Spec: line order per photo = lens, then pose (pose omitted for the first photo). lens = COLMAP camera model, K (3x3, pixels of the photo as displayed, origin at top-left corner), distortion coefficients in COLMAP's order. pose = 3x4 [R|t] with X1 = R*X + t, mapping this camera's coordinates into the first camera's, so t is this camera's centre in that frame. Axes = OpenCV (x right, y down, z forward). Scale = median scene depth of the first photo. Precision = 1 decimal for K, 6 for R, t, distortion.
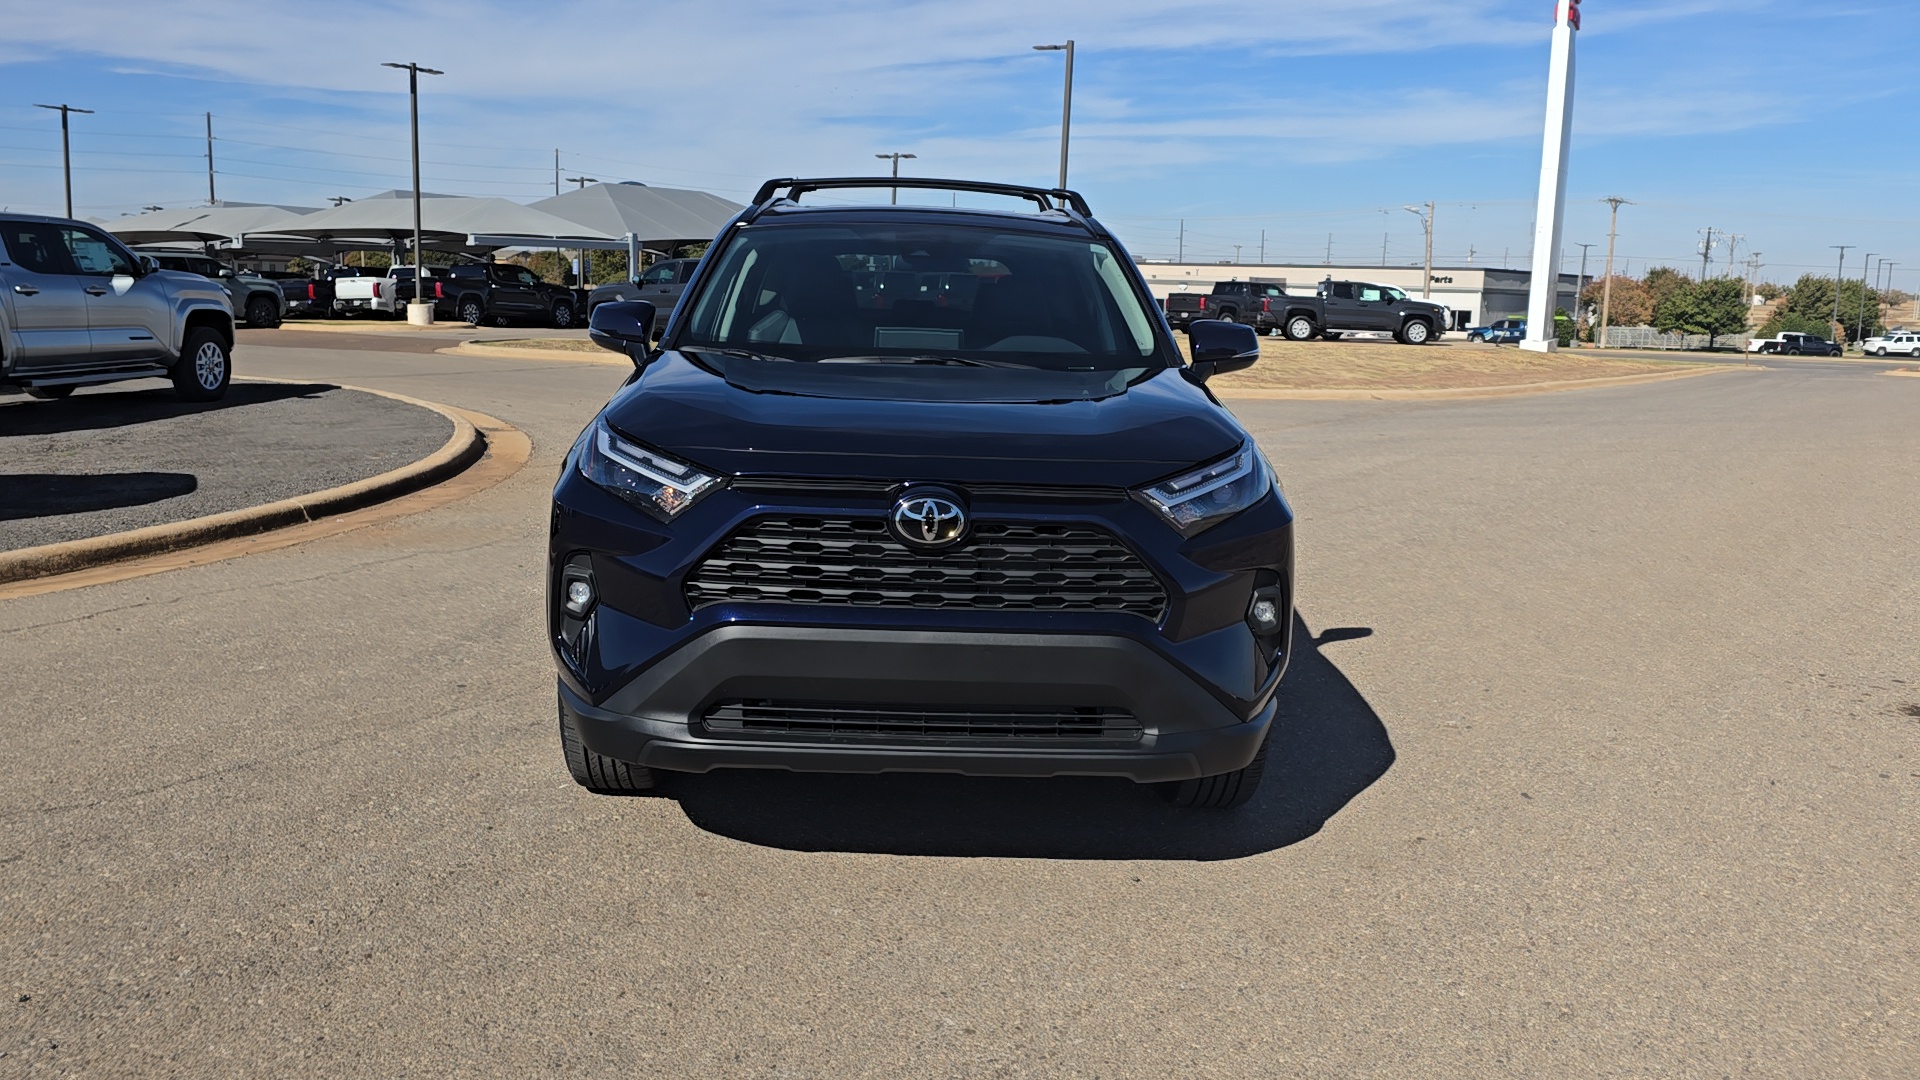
lens RADIAL K [[1603.6, 0, 951.5], [0, 1603.6, 560.0], [0, 0, 1]] dist [0.004406, -0.029006]
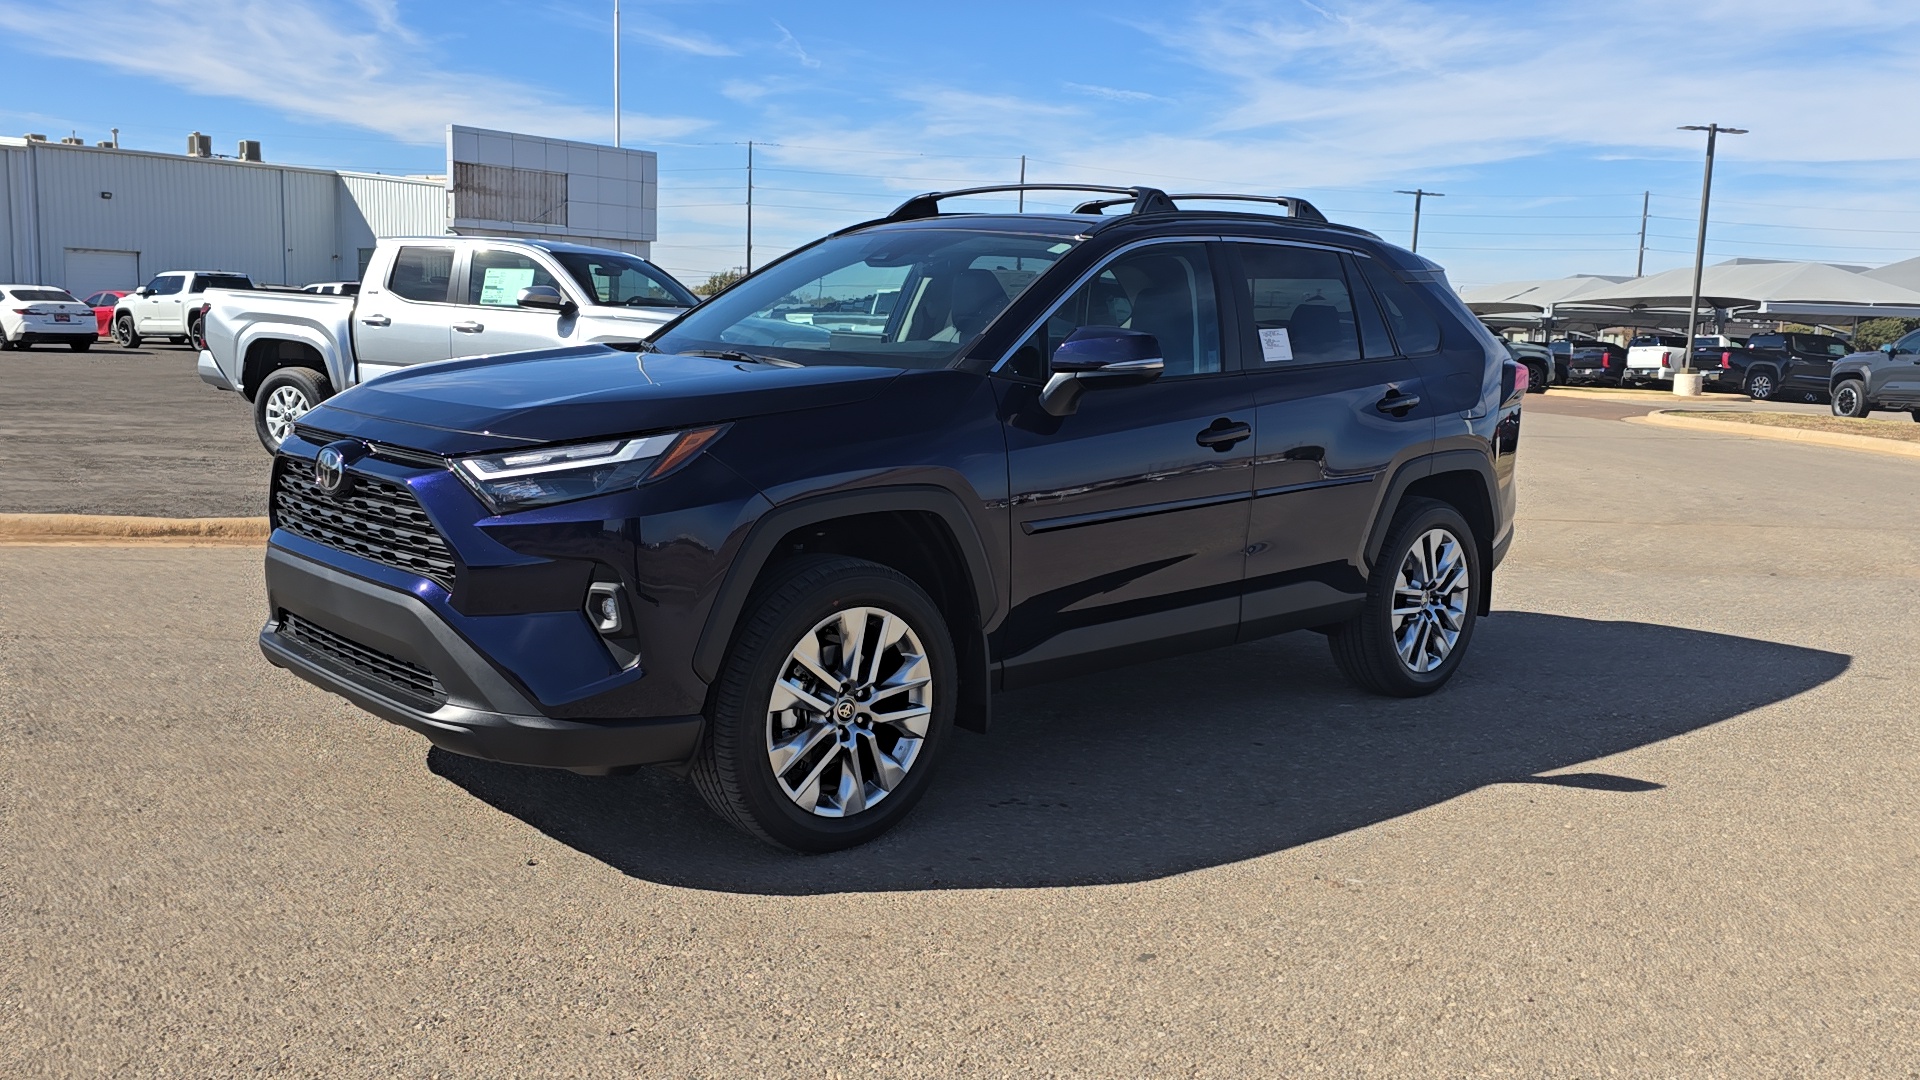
lens RADIAL K [[1603.6, 0, 965.0], [0, 1603.6, 551.0], [0, 0, 1]] dist [0.004406, -0.029006]
pose [[0.659531, 0.104011, -0.744447, 0.097728], [-0.143269, 0.989619, 0.011339, -0.003902], [0.737898, 0.099178, 0.667585, 0.050904]]
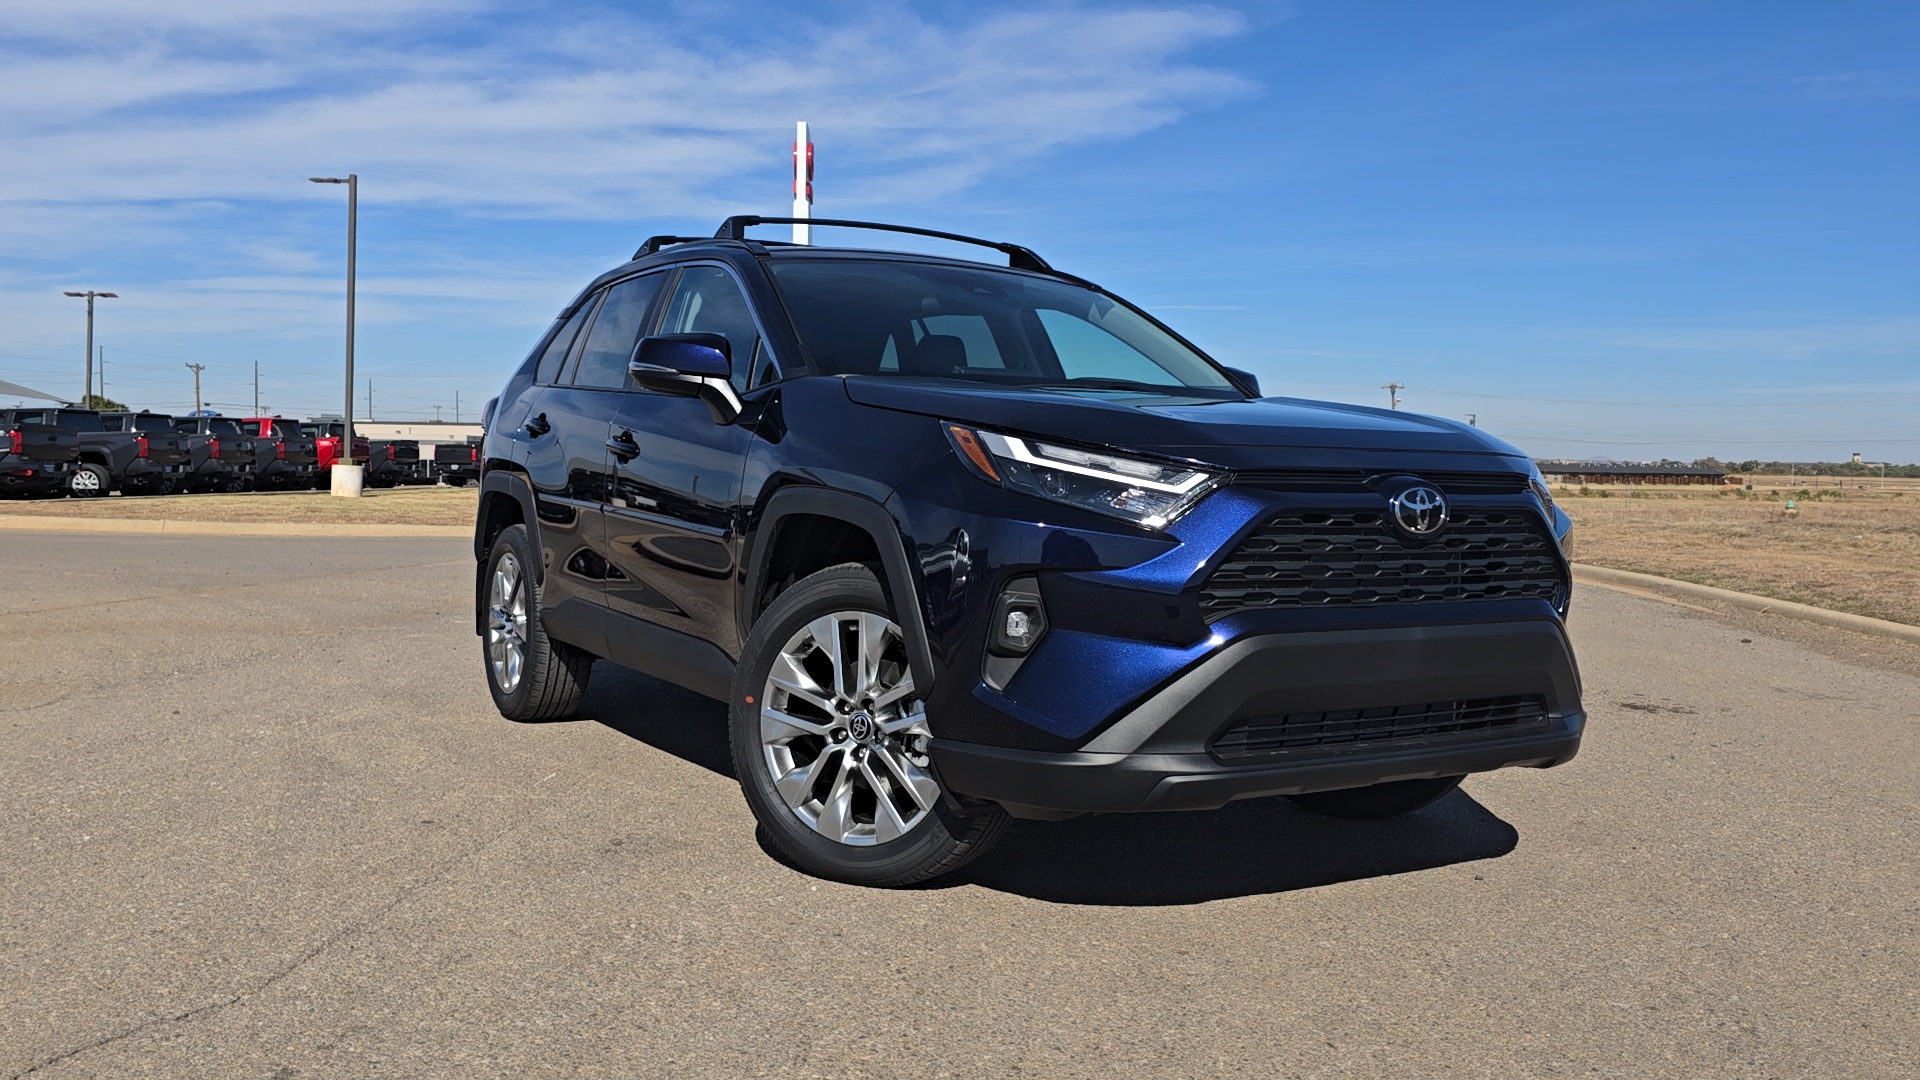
lens RADIAL K [[1603.6, 0, 988.9], [0, 1603.6, 540.9], [0, 0, 1]] dist [0.004406, -0.029006]
pose [[0.872925, -0.032708, 0.486756, -0.061481], [0.086474, 0.992325, -0.088397, 0.004889], [-0.480129, 0.119256, 0.869054, 0.025207]]
